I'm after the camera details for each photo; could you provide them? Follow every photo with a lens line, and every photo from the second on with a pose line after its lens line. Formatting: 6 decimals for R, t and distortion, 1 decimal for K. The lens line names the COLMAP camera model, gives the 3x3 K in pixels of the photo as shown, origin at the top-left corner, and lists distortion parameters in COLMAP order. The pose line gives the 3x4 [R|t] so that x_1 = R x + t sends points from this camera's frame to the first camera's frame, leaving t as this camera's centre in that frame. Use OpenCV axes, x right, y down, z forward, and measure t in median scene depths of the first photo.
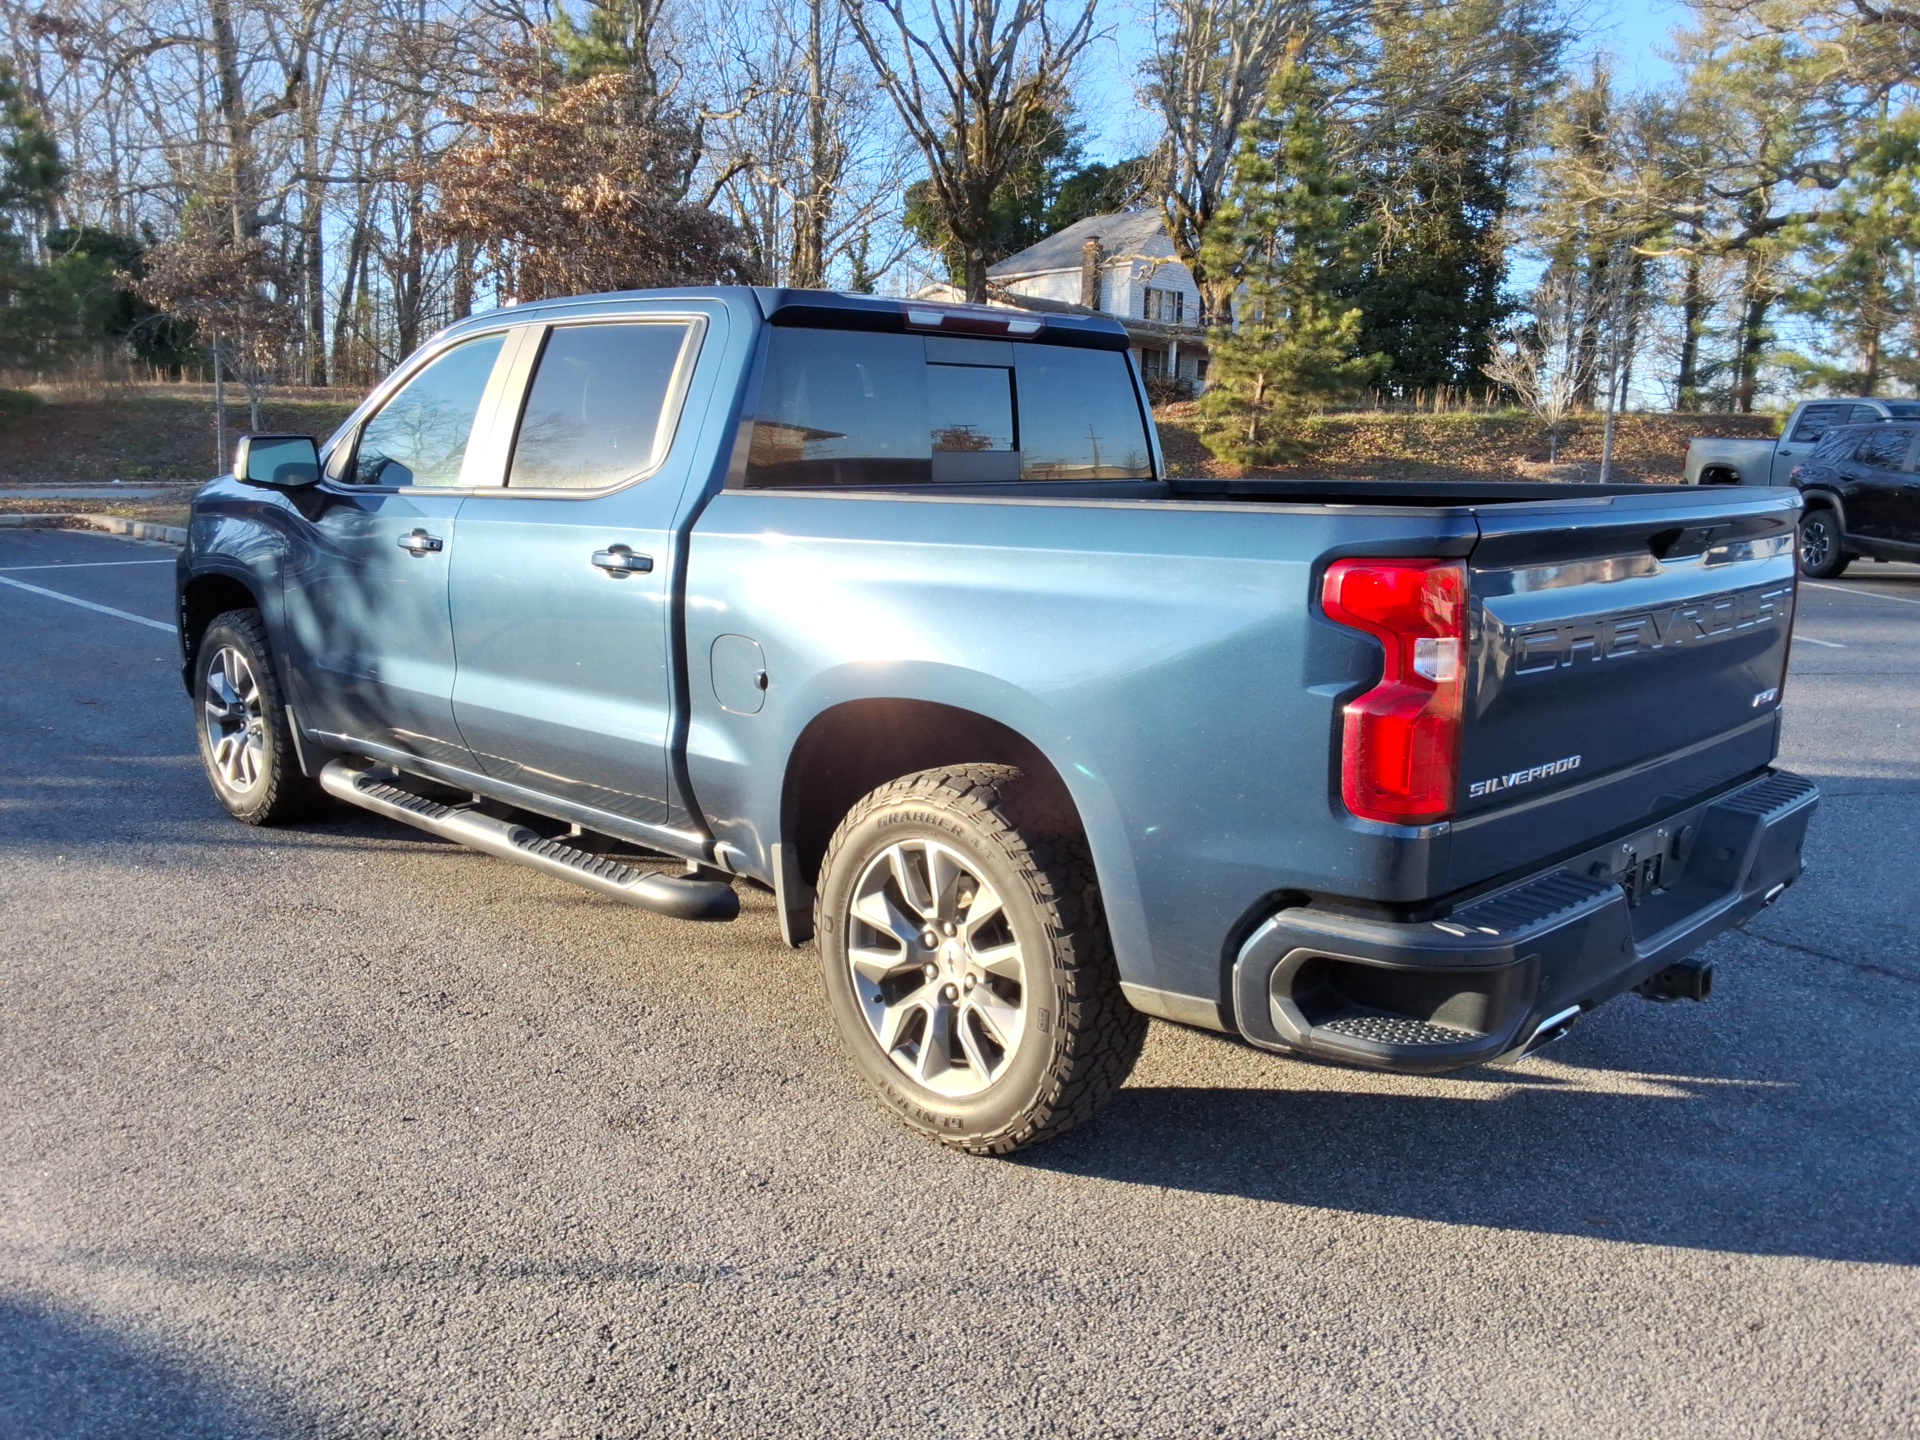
lens RADIAL K [[1518.0, 0, 960.0], [0, 1518.0, 720.0], [0, 0, 1]] dist [0.095069, -0.155257]
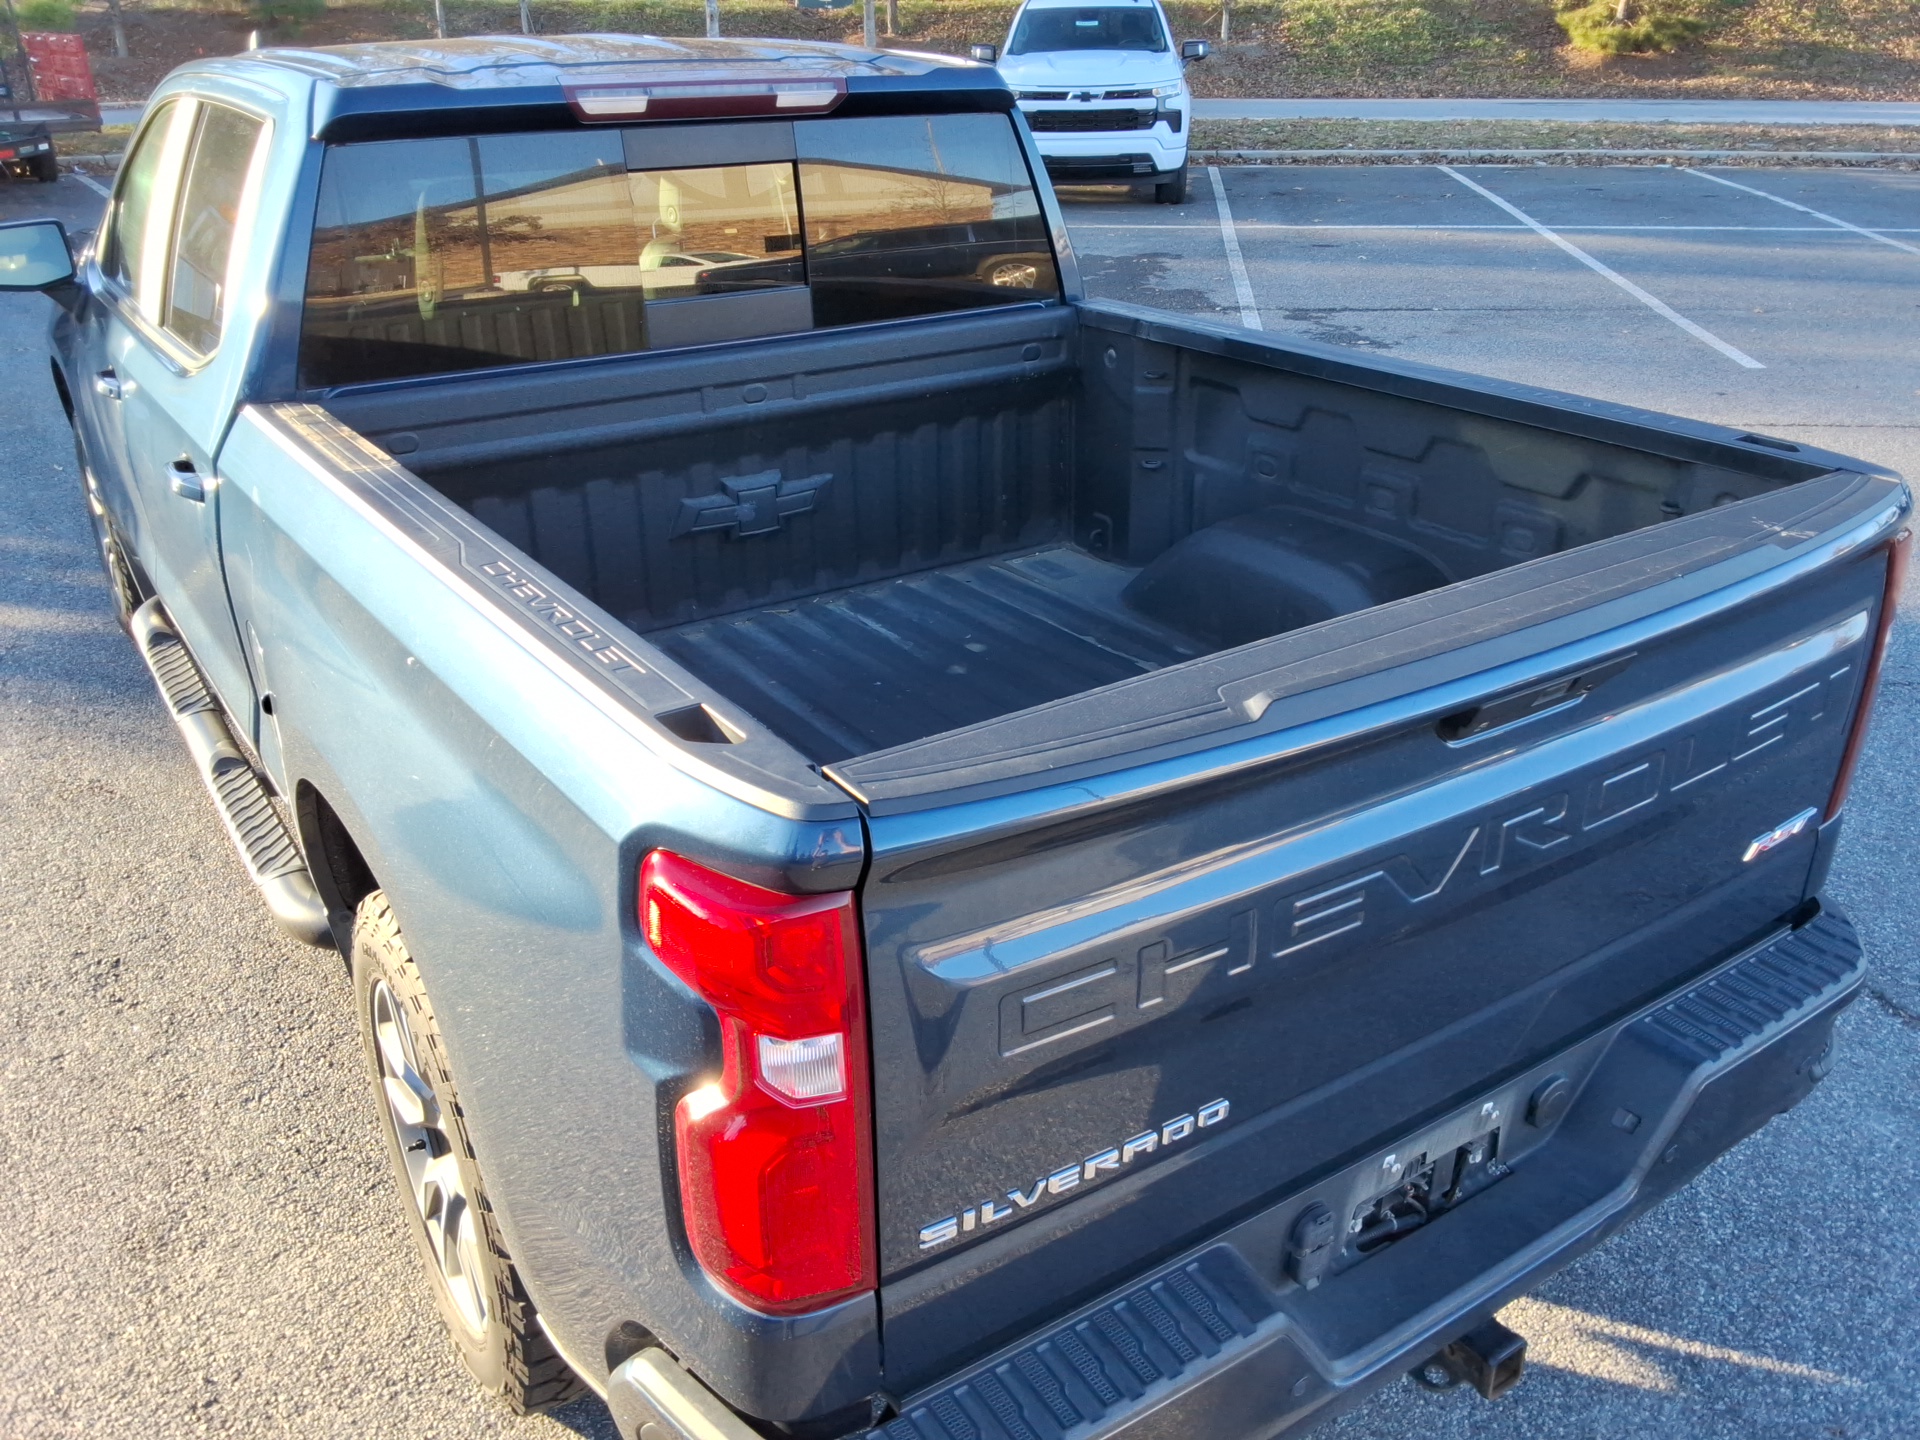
lens RADIAL K [[1559.4, 0, 960.0], [0, 1559.4, 720.0], [0, 0, 1]] dist [0.005901, -0.026671]
pose [[0.979769, 0.066366, -0.188806, 0.210436], [-0.018163, 0.969010, 0.246352, -0.132756], [0.199305, -0.237939, 0.950612, 0.240641]]
